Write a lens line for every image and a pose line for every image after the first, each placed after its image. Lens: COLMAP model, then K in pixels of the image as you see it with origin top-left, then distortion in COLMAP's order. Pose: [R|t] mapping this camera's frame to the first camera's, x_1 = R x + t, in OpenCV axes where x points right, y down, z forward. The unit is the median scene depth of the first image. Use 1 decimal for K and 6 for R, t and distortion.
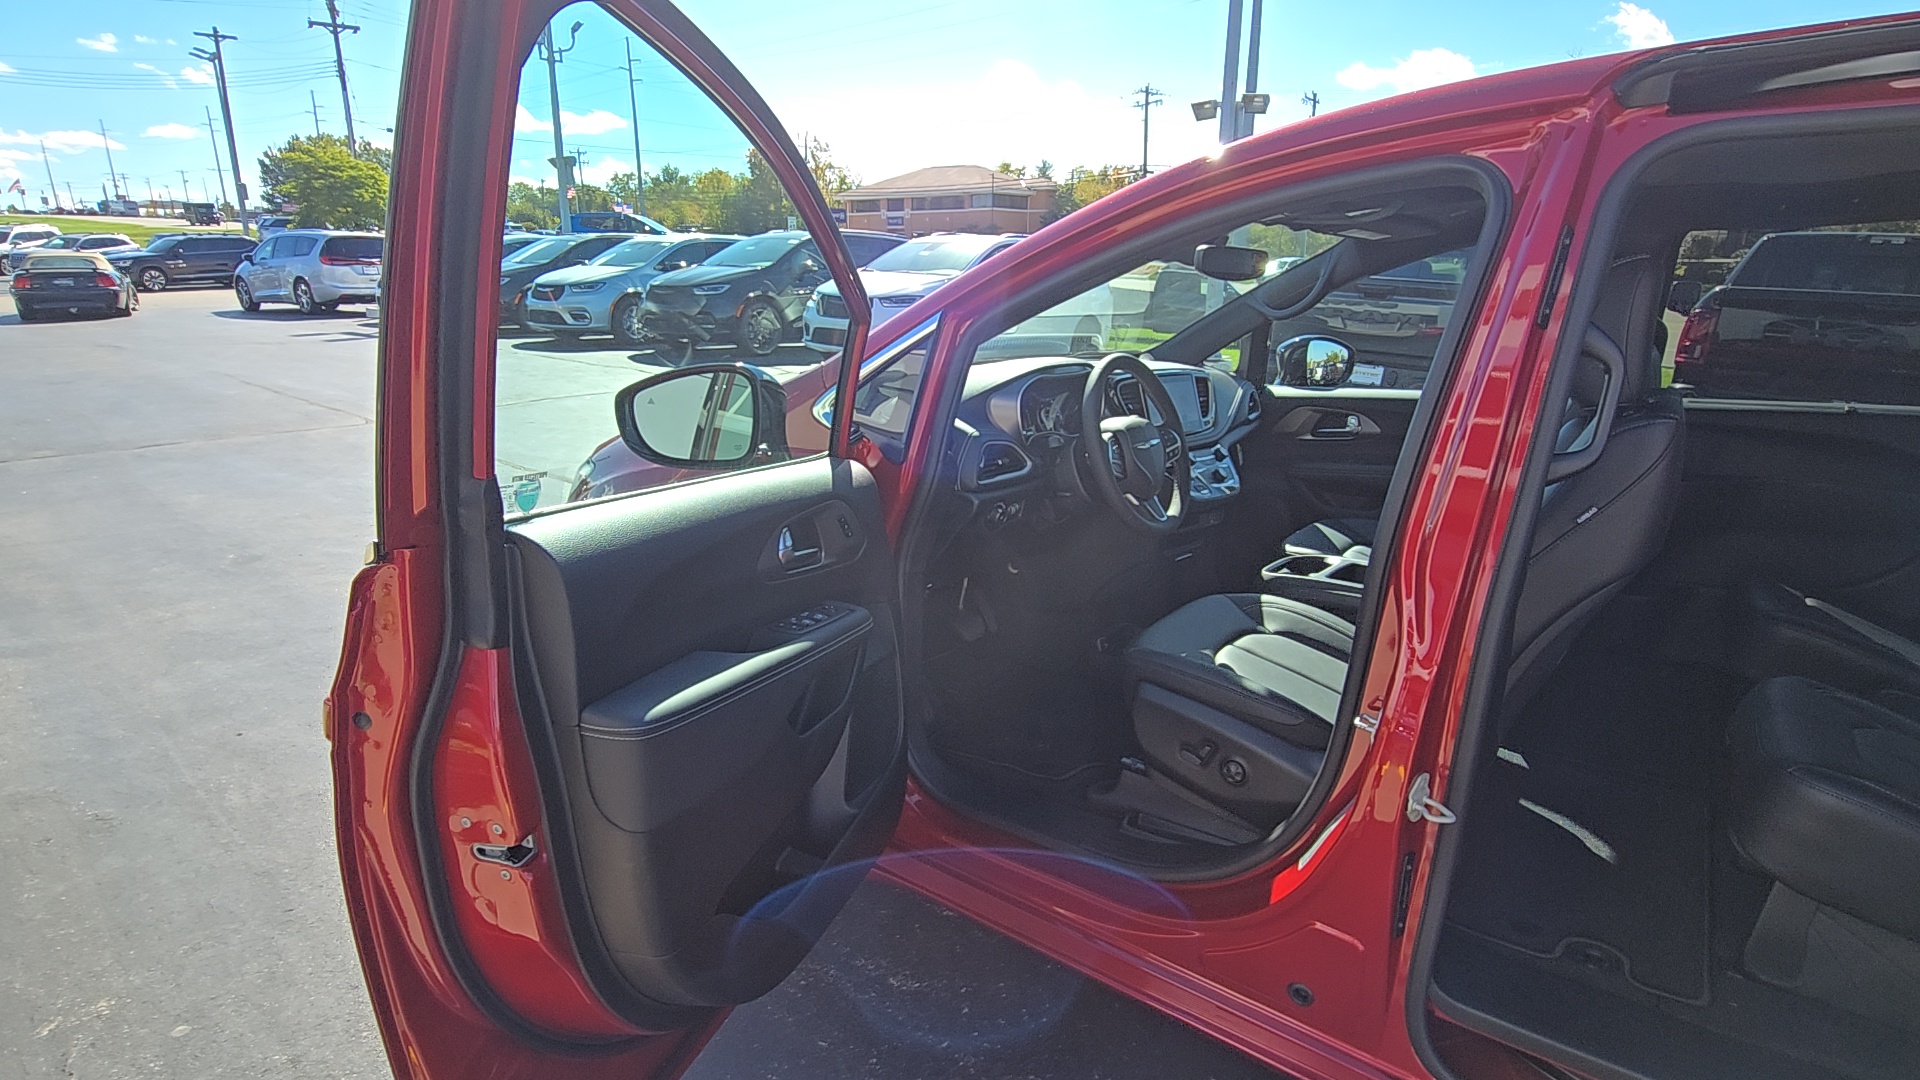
lens RADIAL K [[967.8, 0, 945.0], [0, 967.8, 544.6], [0, 0, 1]] dist [0.000078, -0.000863]
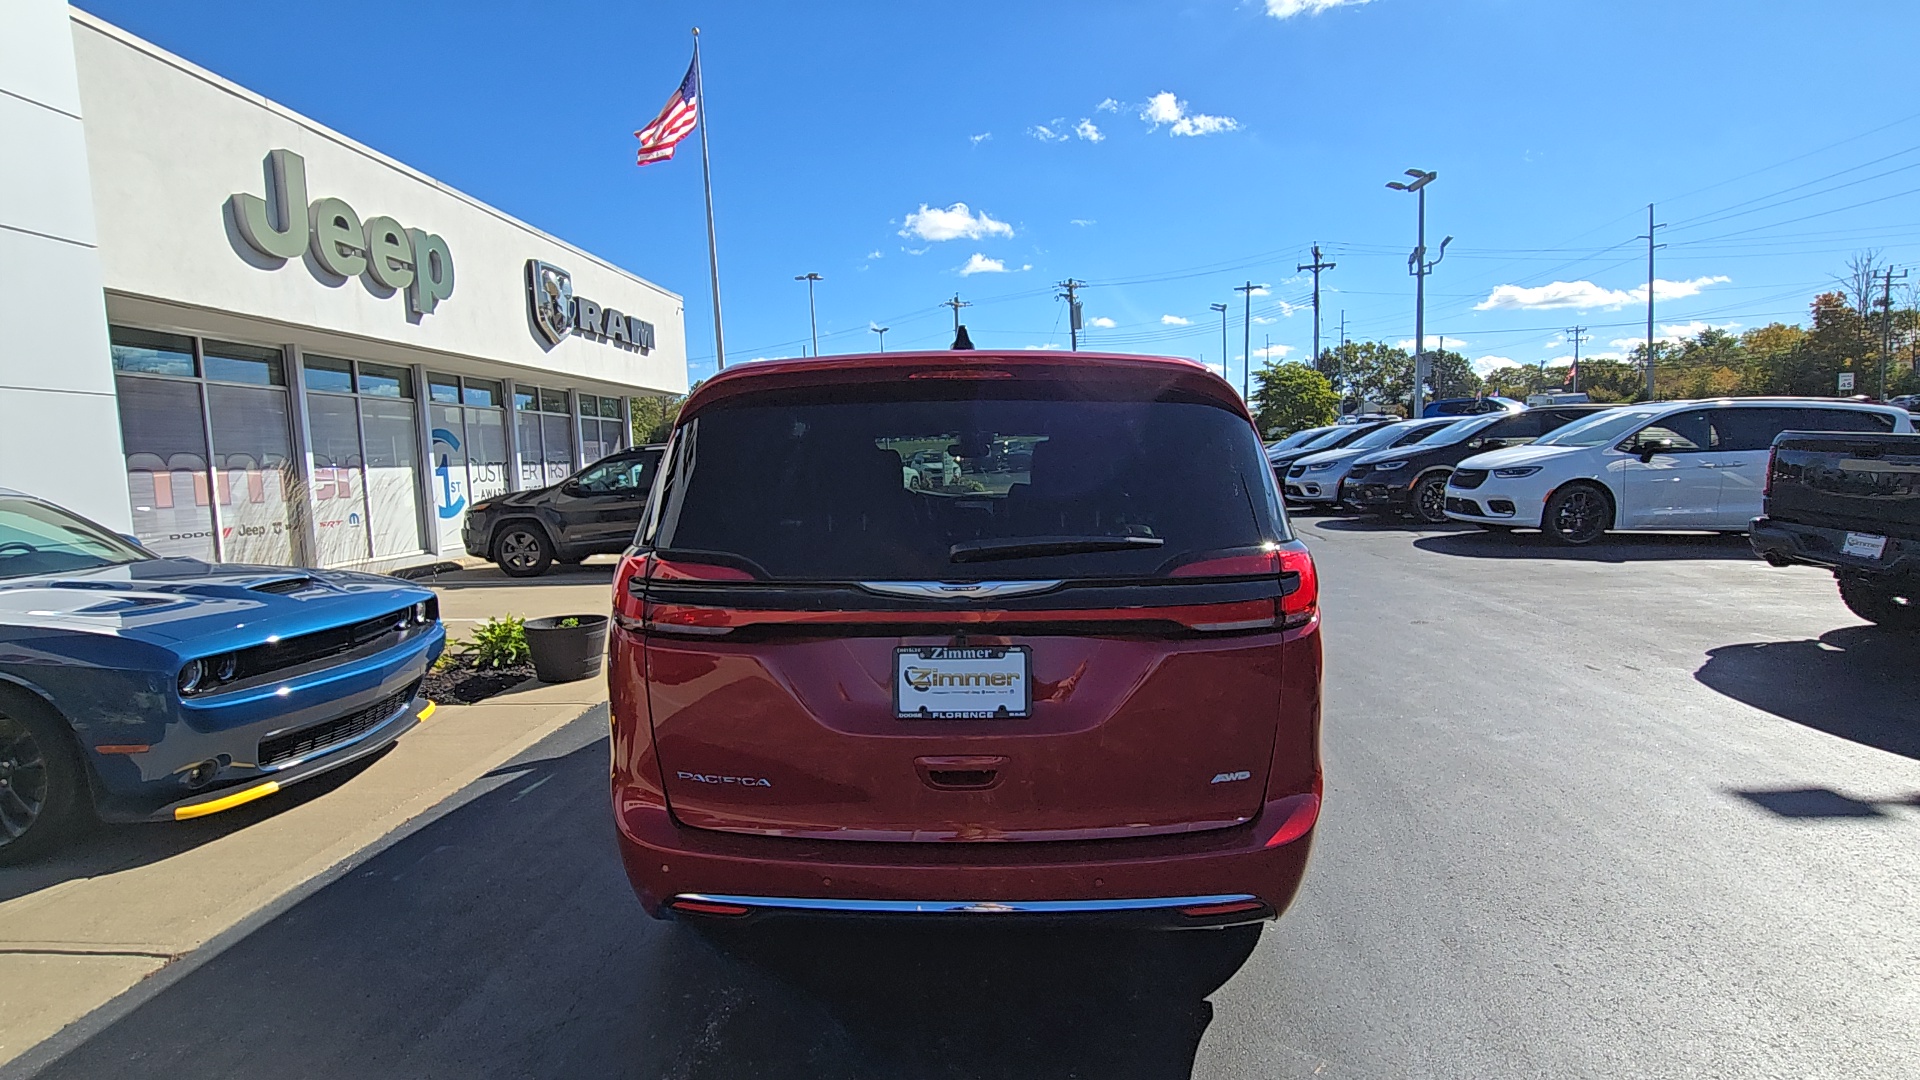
lens RADIAL K [[967.8, 0, 953.9], [0, 967.8, 546.7], [0, 0, 1]] dist [0.000078, -0.000863]
pose [[0.589032, 0.041682, -0.807034, 0.147396], [-0.186082, 0.978828, -0.085261, 0.010117], [0.786393, 0.200396, 0.584317, -0.025272]]
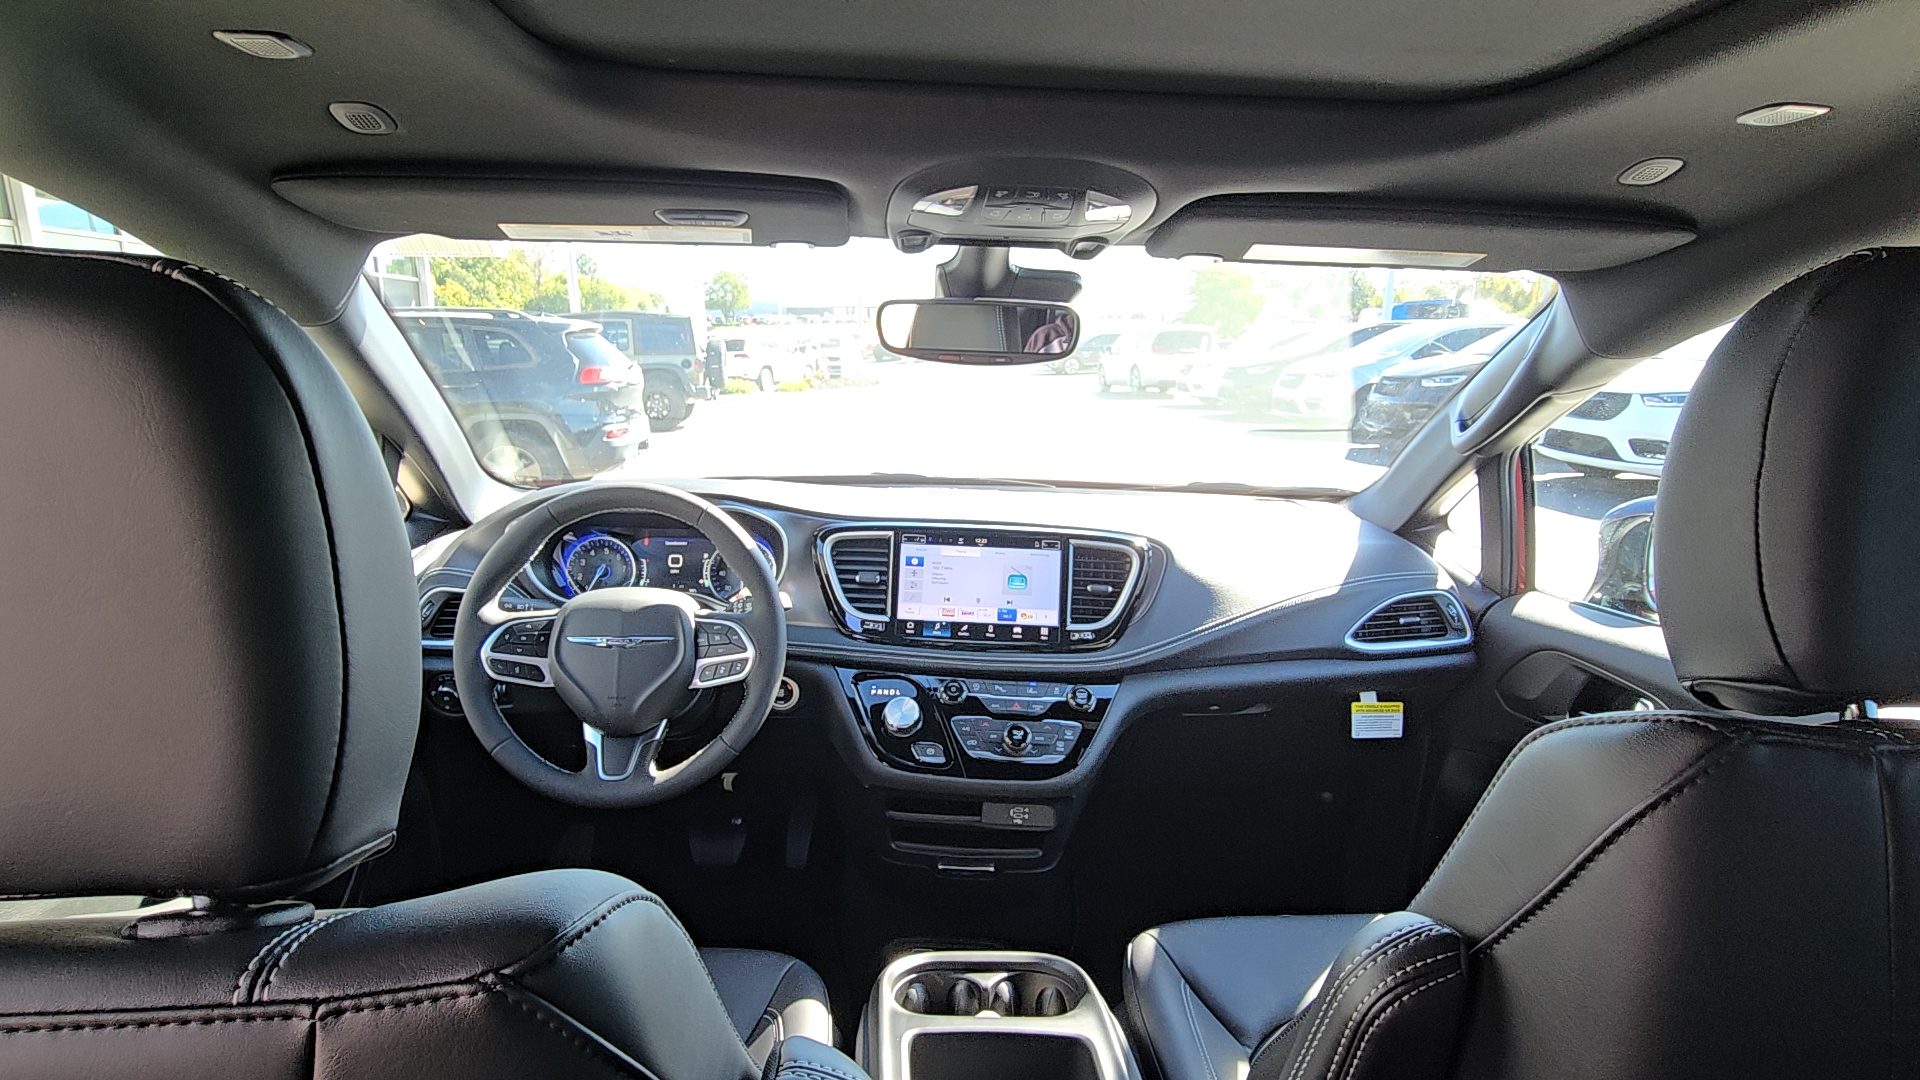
lens RADIAL K [[967.8, 0, 951.1], [0, 967.8, 546.1], [0, 0, 1]] dist [0.000078, -0.000863]
pose [[0.667583, 0.142041, -0.730860, 0.046191], [-0.204417, 0.978878, 0.003524, -0.011157], [0.715924, 0.147047, 0.682518, 0.040947]]
